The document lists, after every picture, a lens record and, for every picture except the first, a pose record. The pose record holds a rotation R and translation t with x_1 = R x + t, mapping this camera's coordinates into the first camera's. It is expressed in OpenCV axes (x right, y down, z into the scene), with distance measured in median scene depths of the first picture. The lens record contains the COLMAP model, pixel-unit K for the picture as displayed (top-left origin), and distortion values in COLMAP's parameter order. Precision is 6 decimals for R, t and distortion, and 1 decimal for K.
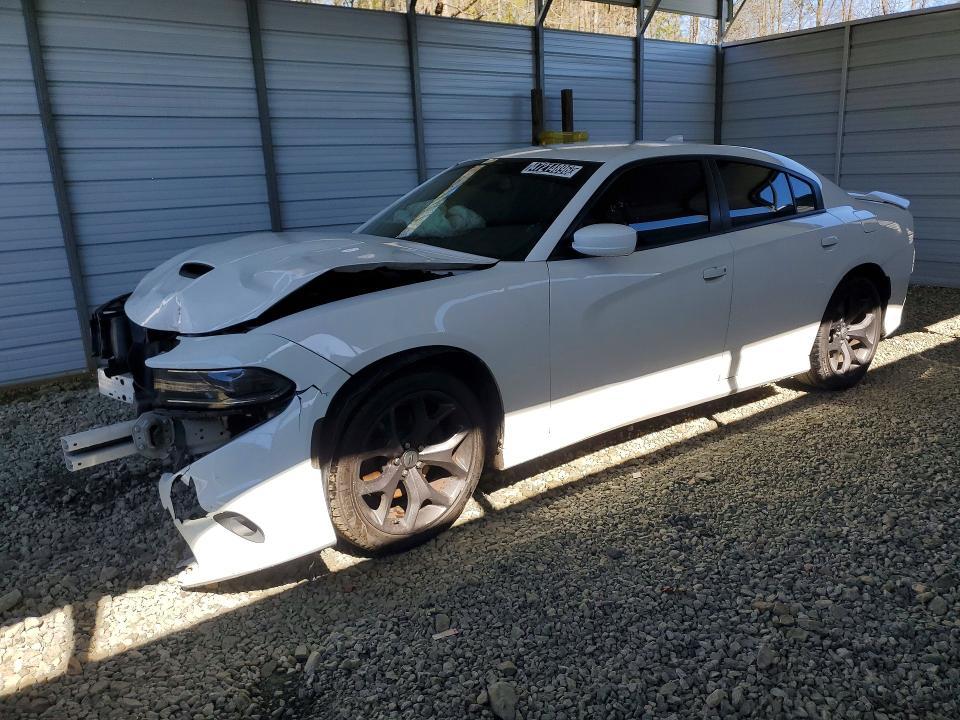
lens RADIAL K [[737.2, 0, 479.7], [0, 737.2, 383.3], [0, 0, 1]] dist [-0.000690, -0.035714]
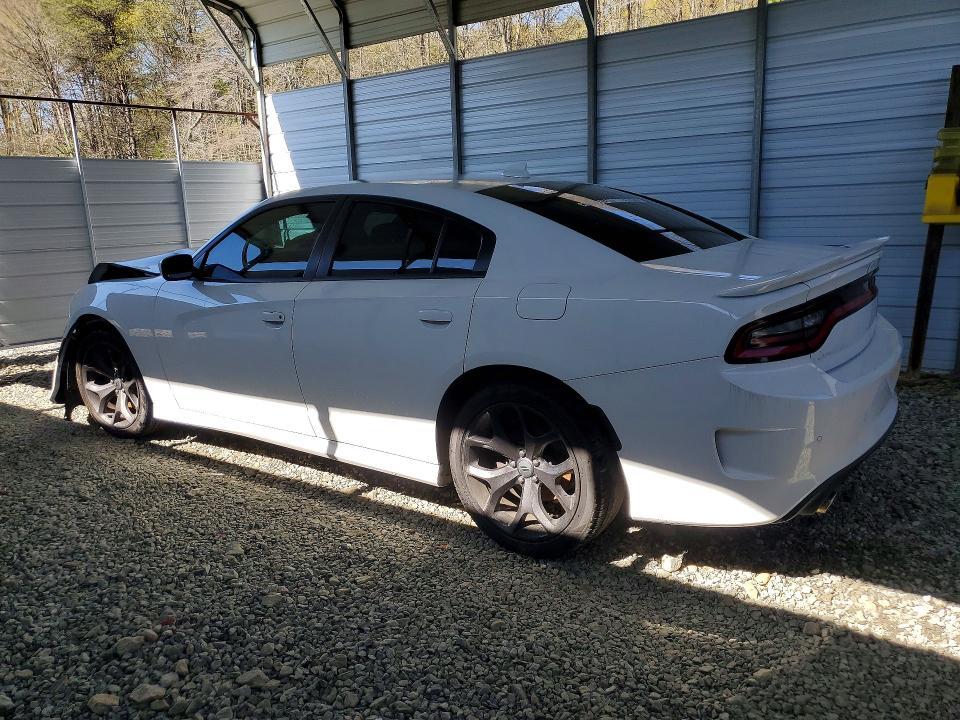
lens RADIAL K [[765.3, 0, 480.0], [0, 765.3, 360.0], [0, 0, 1]] dist [0.001626, -0.000346]
pose [[0.297693, 0.212206, -0.930778, 1.187476], [-0.241019, 0.960105, 0.141807, -0.265076], [0.923736, 0.182120, 0.336962, 0.792084]]
